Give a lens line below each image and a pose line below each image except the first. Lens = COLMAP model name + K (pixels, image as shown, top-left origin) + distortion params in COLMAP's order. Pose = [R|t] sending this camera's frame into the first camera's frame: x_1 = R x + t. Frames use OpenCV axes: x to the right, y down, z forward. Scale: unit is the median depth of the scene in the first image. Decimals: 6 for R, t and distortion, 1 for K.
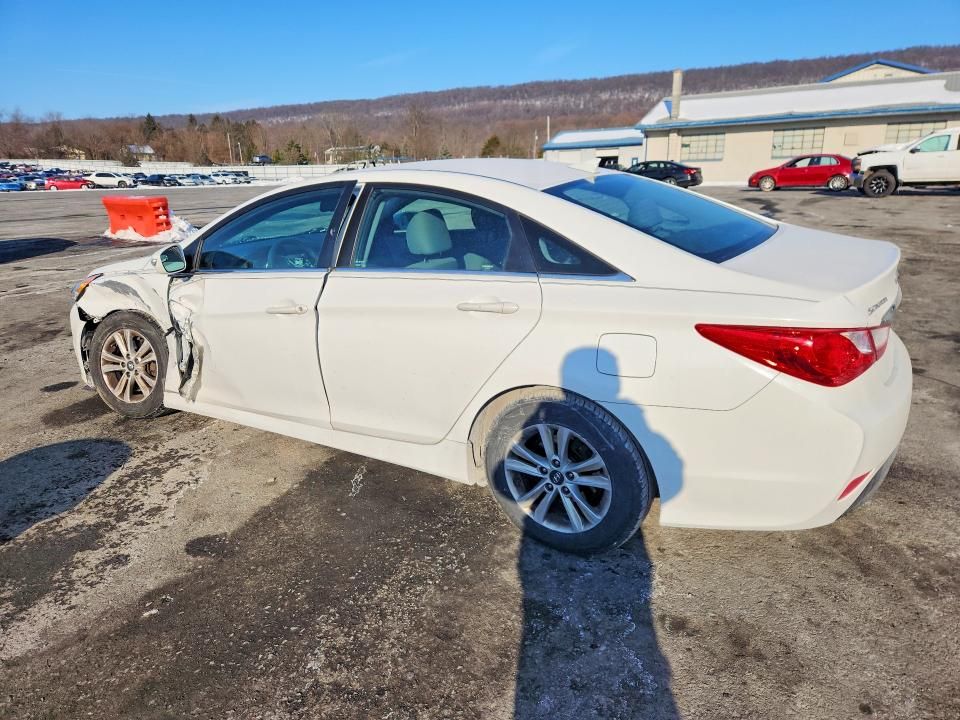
lens RADIAL K [[728.7, 0, 475.4], [0, 728.7, 359.5], [0, 0, 1]] dist [0.086636, -0.083341]
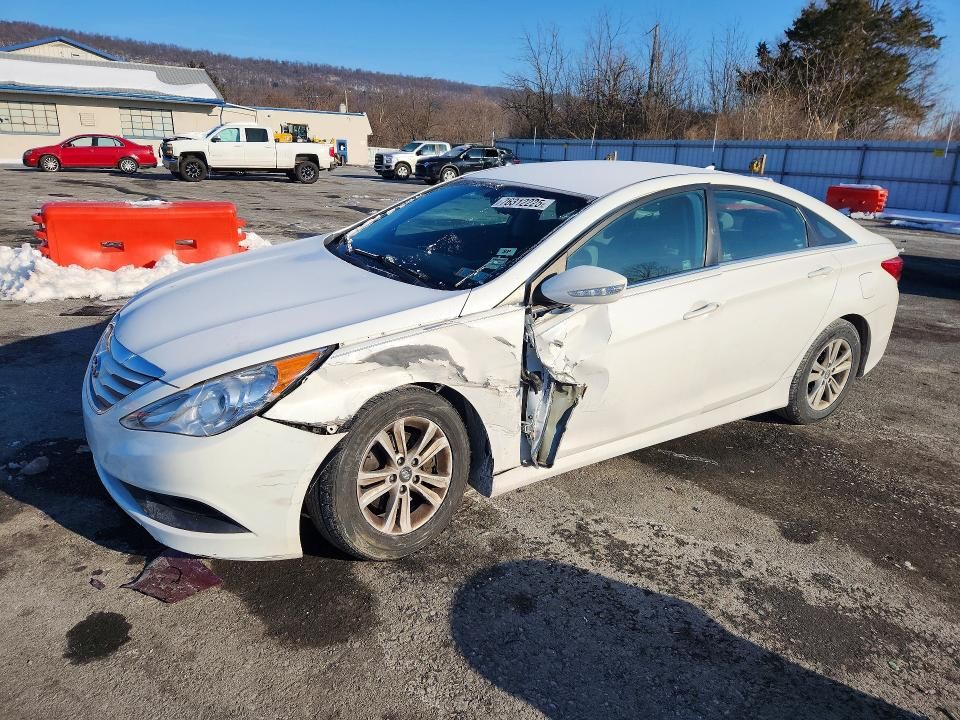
lens RADIAL K [[728.7, 0, 475.4], [0, 728.7, 359.5], [0, 0, 1]] dist [0.086636, -0.083341]
pose [[0.325450, -0.226471, 0.918038, -0.987190], [0.197600, 0.965746, 0.168190, -0.177573], [-0.924682, 0.126667, 0.359053, 0.700512]]
